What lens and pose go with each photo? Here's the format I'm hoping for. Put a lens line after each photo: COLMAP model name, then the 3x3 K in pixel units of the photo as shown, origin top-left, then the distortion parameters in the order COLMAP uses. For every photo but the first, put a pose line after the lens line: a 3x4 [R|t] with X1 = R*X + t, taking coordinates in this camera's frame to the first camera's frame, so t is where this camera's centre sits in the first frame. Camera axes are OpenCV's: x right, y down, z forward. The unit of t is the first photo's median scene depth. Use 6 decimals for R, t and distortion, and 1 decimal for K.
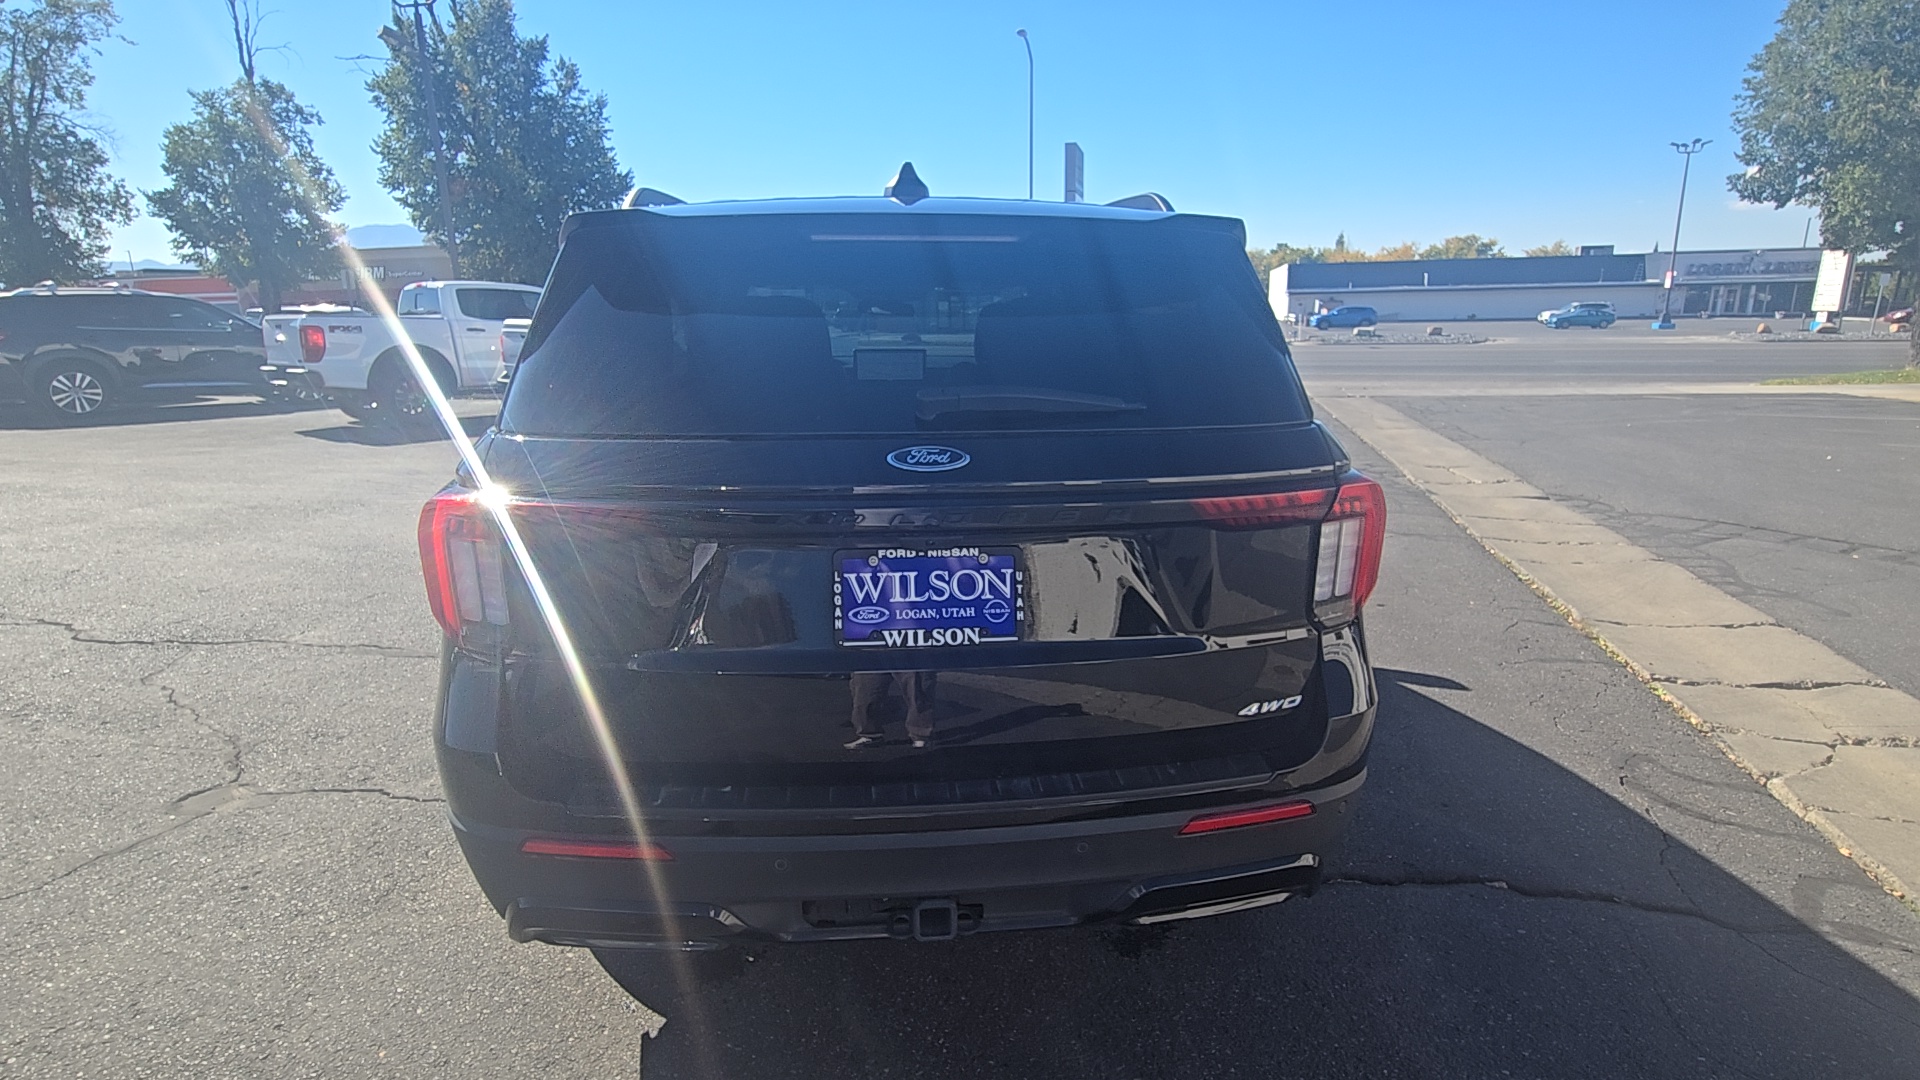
lens RADIAL K [[973.6, 0, 964.4], [0, 973.6, 549.7], [0, 0, 1]] dist [0.009519, -0.005519]
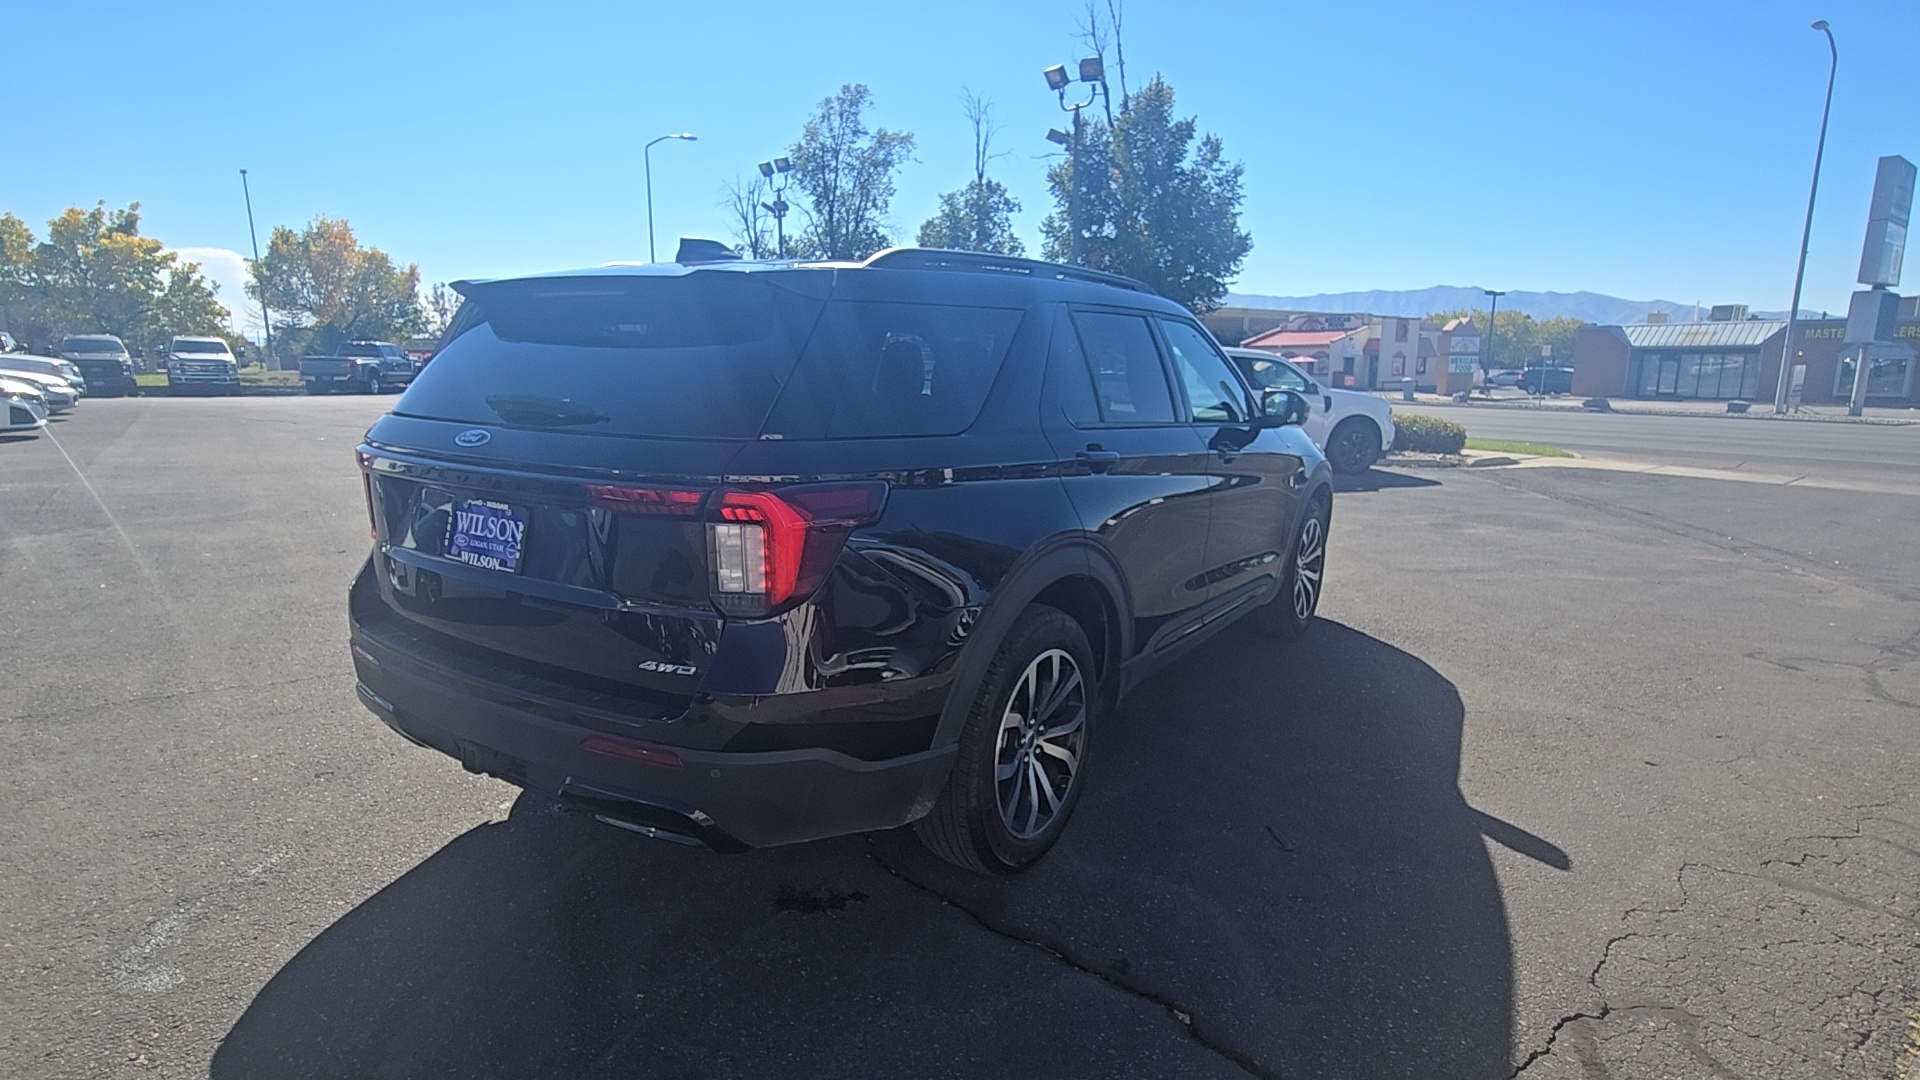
lens RADIAL K [[973.6, 0, 962.4], [0, 973.6, 545.5], [0, 0, 1]] dist [0.009519, -0.005519]
pose [[0.782183, 0.133836, -0.608505, 0.096911], [-0.169268, 0.985570, -0.000811, -0.003746], [0.599615, 0.103634, 0.793550, 0.017544]]
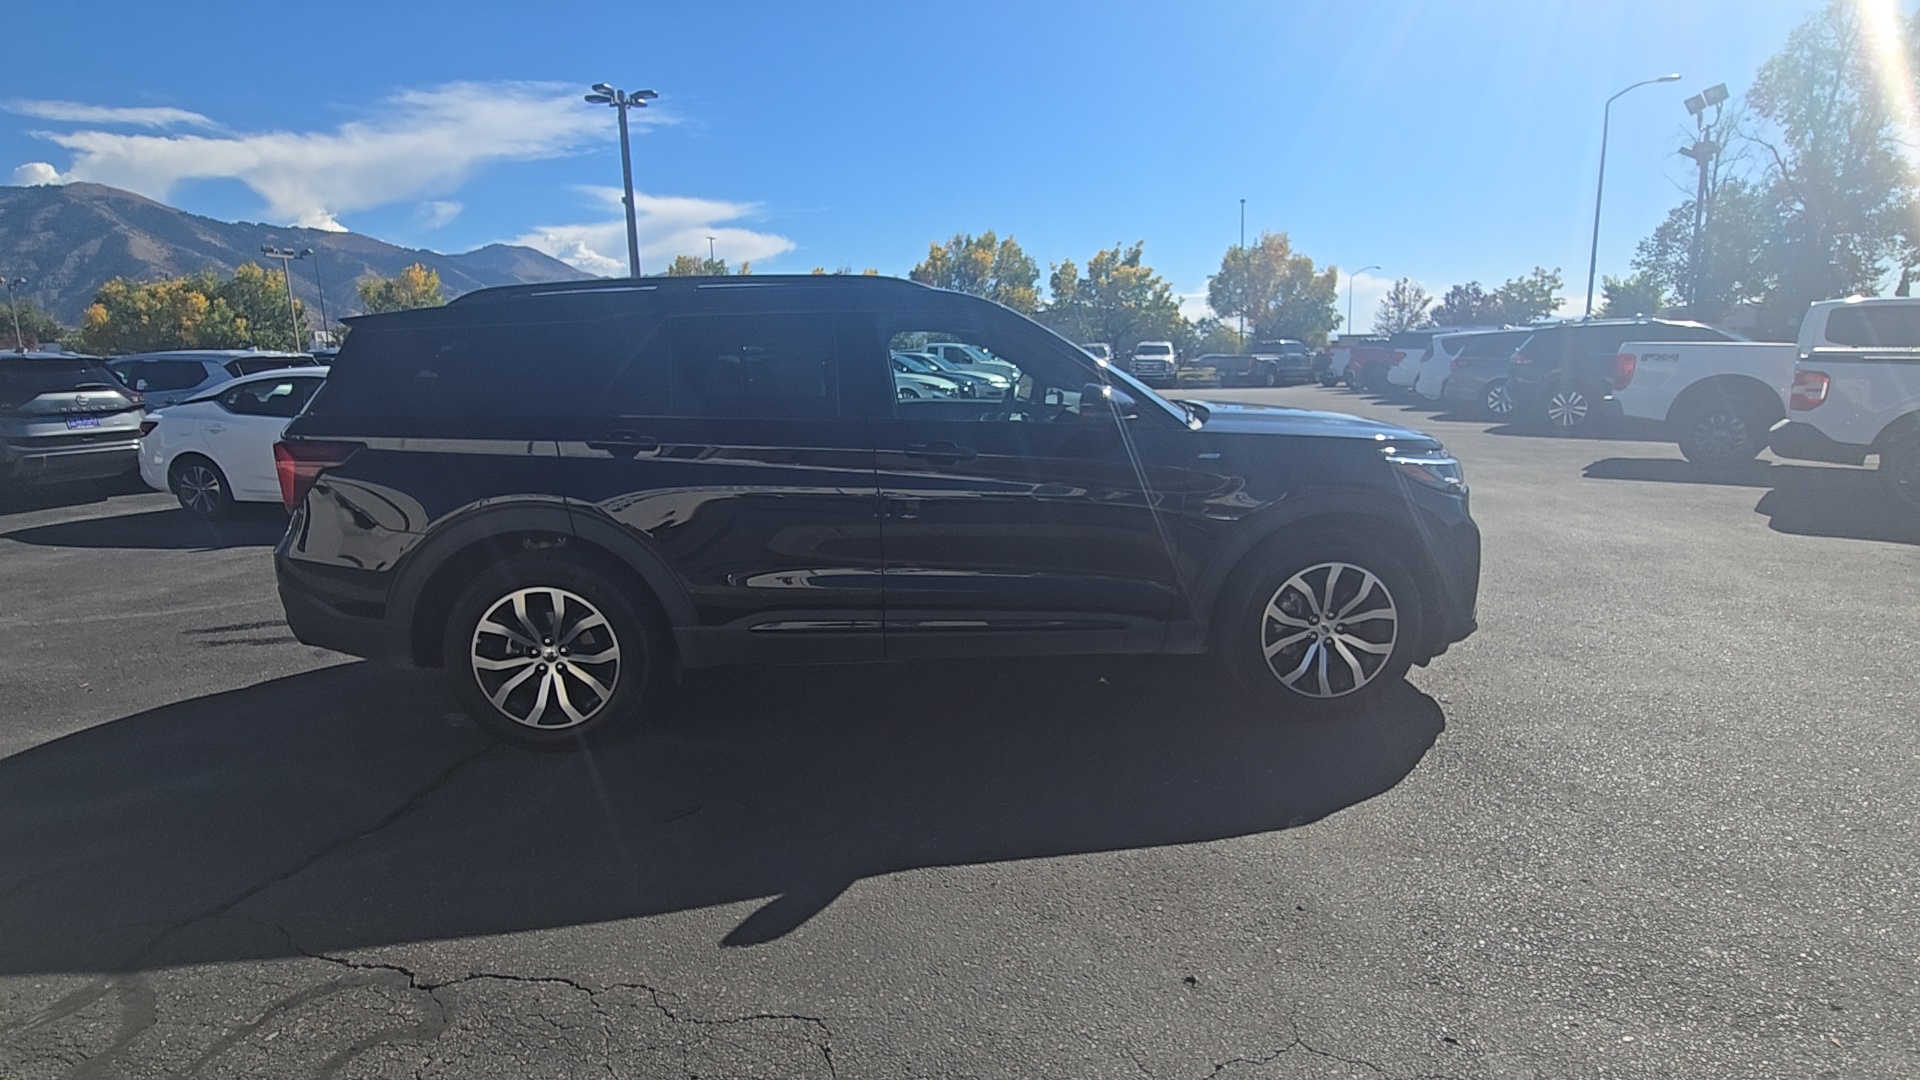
lens RADIAL K [[973.6, 0, 961.5], [0, 973.6, 547.5], [0, 0, 1]] dist [0.009519, -0.005519]
pose [[-0.034663, 0.200644, -0.979051, 0.182330], [-0.221683, 0.953692, 0.203296, -0.045506], [0.974502, 0.224086, 0.011422, 0.182185]]
